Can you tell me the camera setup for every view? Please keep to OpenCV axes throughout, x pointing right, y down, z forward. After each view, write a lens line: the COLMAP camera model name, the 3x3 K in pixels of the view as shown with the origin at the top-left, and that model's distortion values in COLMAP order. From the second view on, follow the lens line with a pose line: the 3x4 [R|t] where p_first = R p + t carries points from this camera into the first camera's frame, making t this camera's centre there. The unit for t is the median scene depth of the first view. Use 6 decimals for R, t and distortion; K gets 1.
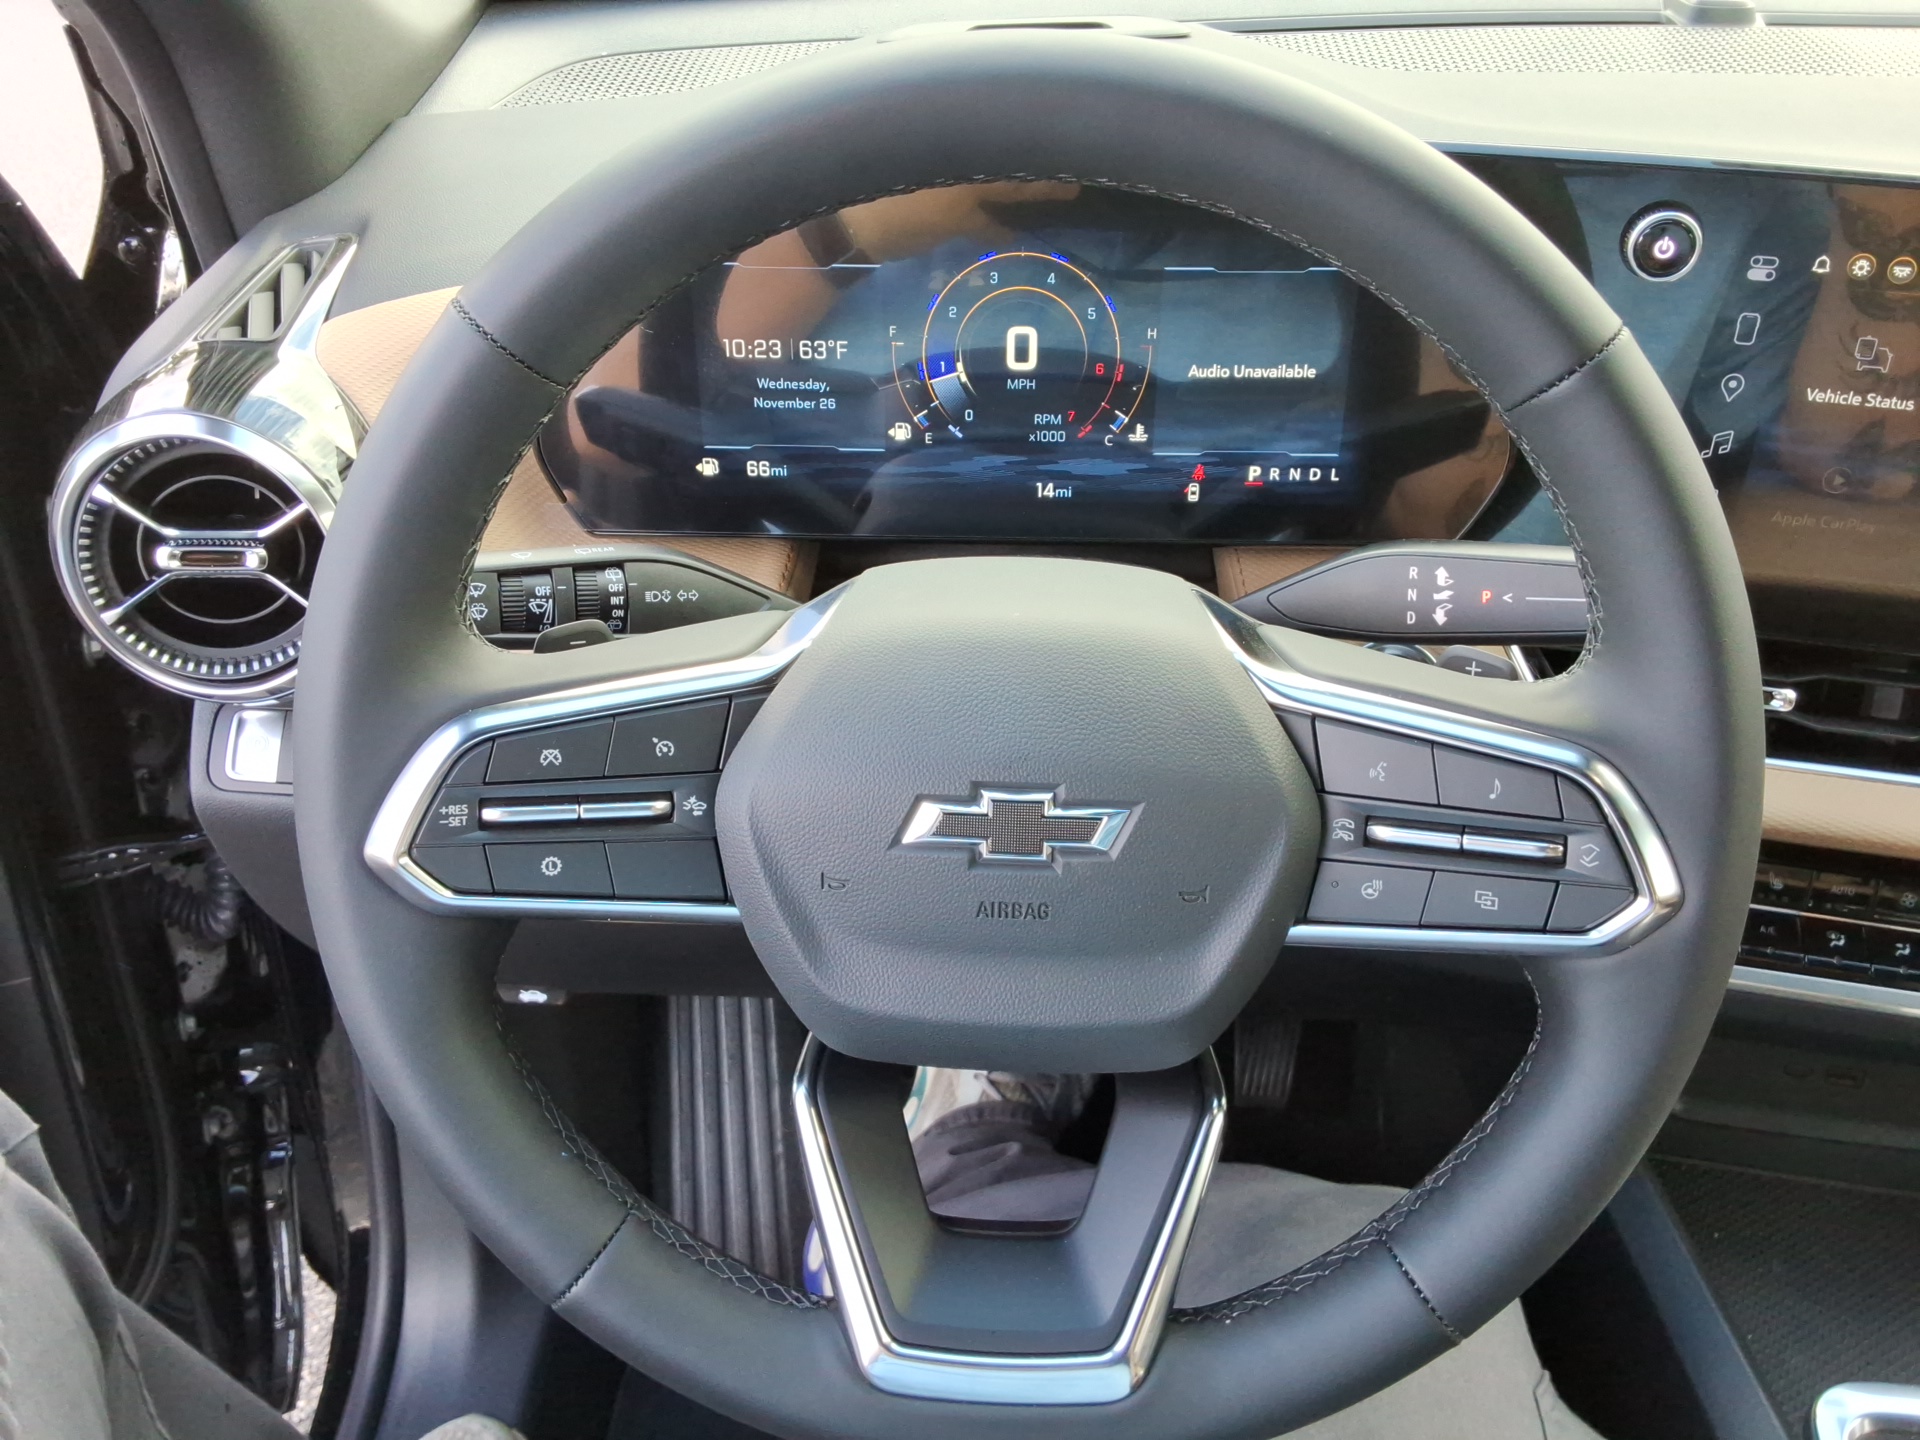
lens RADIAL K [[1568.3, 0, 958.4], [0, 1568.3, 711.4], [0, 0, 1]] dist [0.092602, -0.126203]
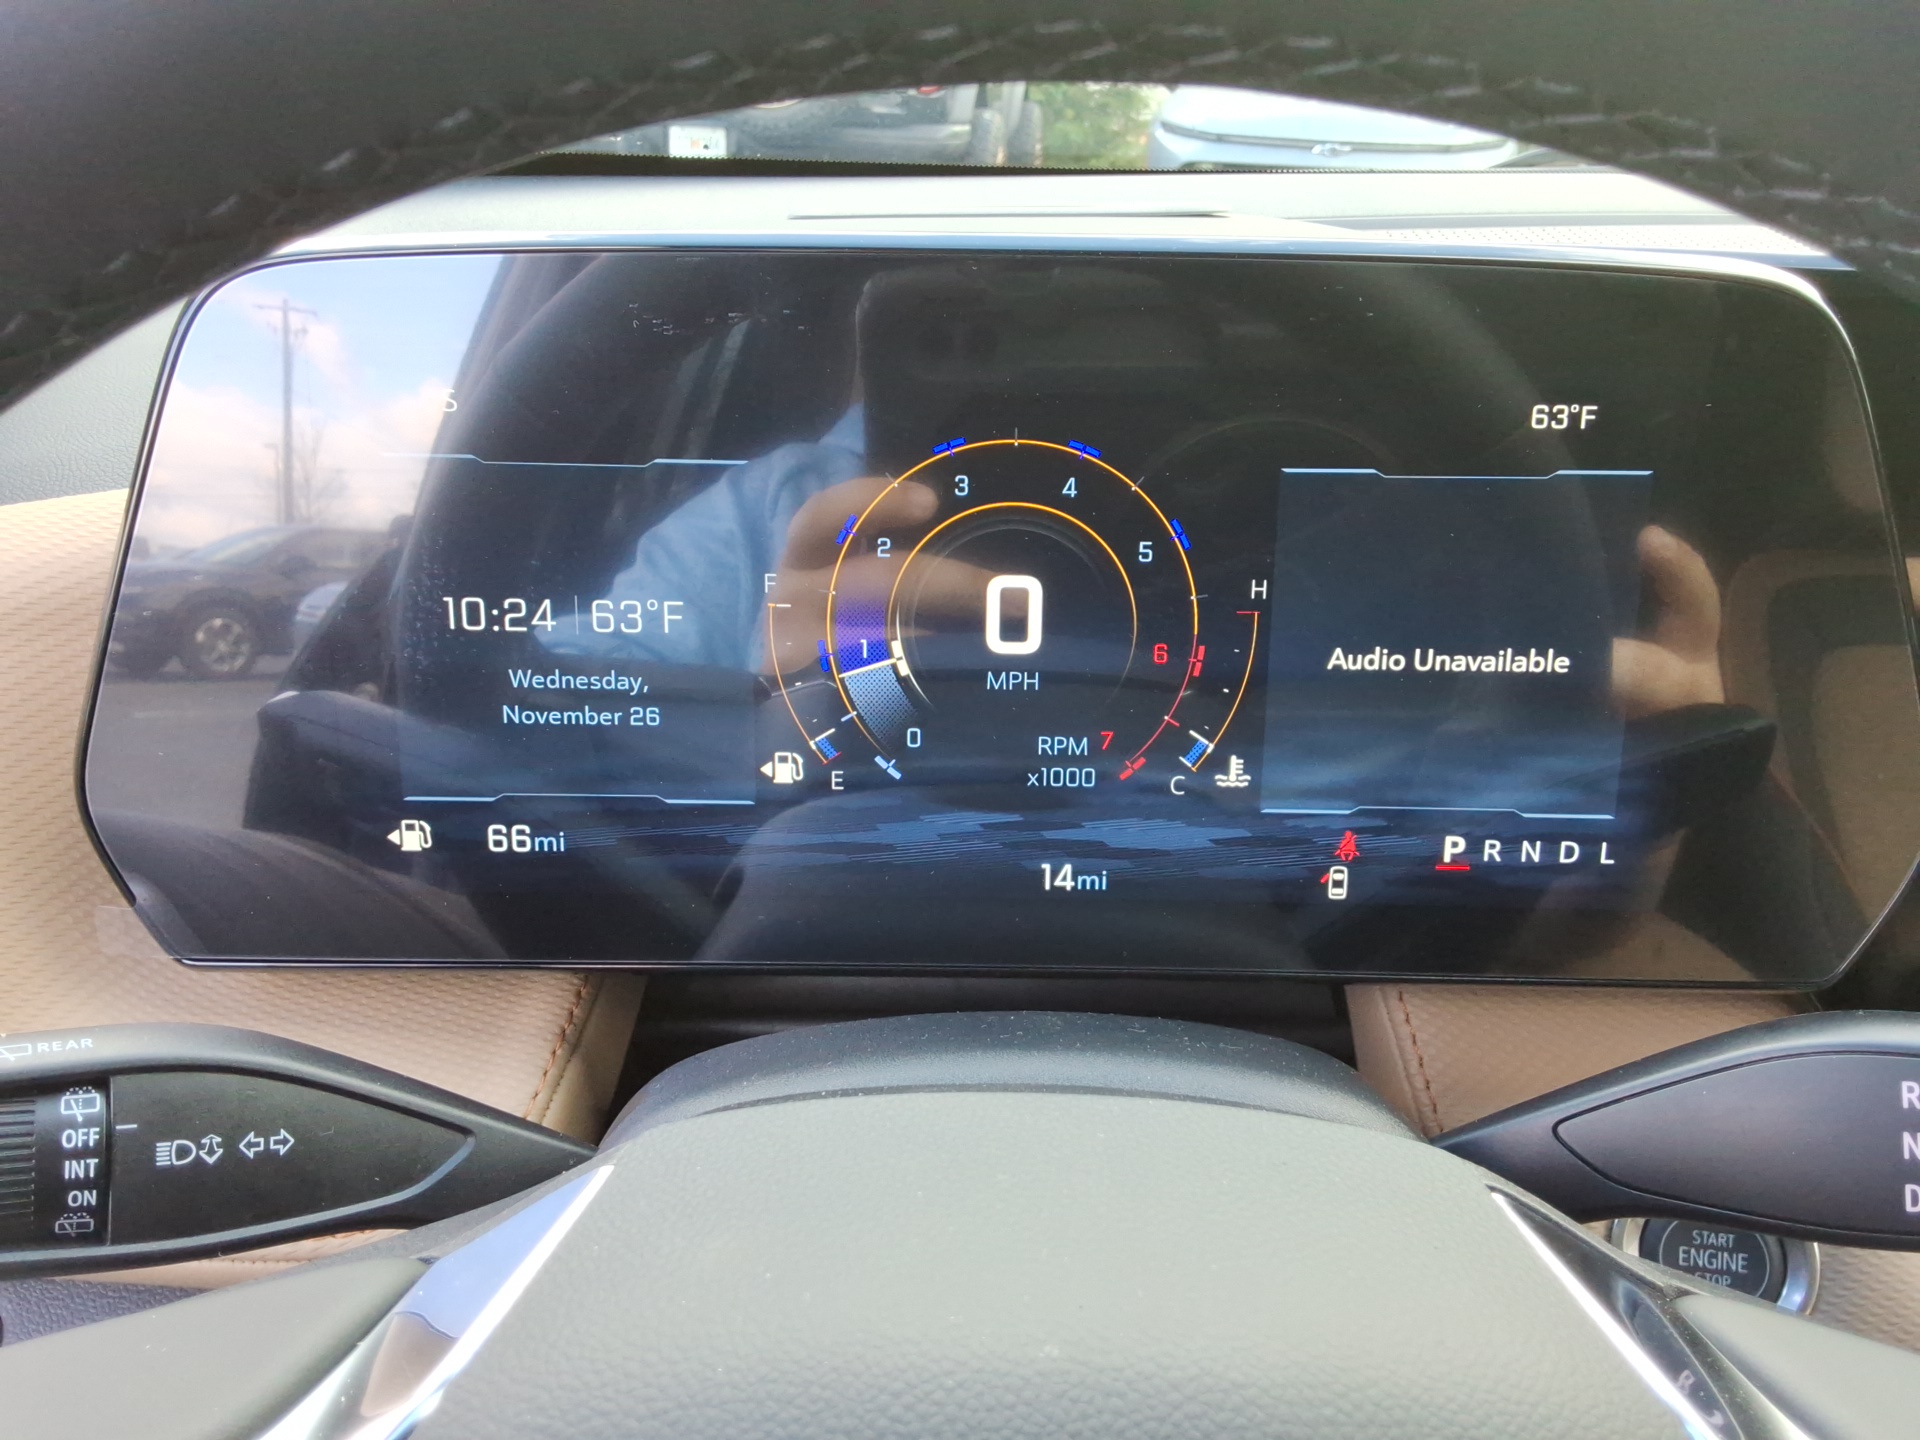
lens RADIAL K [[1568.3, 0, 946.4], [0, 1568.3, 713.4], [0, 0, 1]] dist [0.092602, -0.126203]
pose [[0.999270, 0.004339, 0.037955, -0.002486], [0.003608, 0.978370, -0.206833, -0.086709], [-0.038031, 0.206819, 0.977640, 0.480231]]
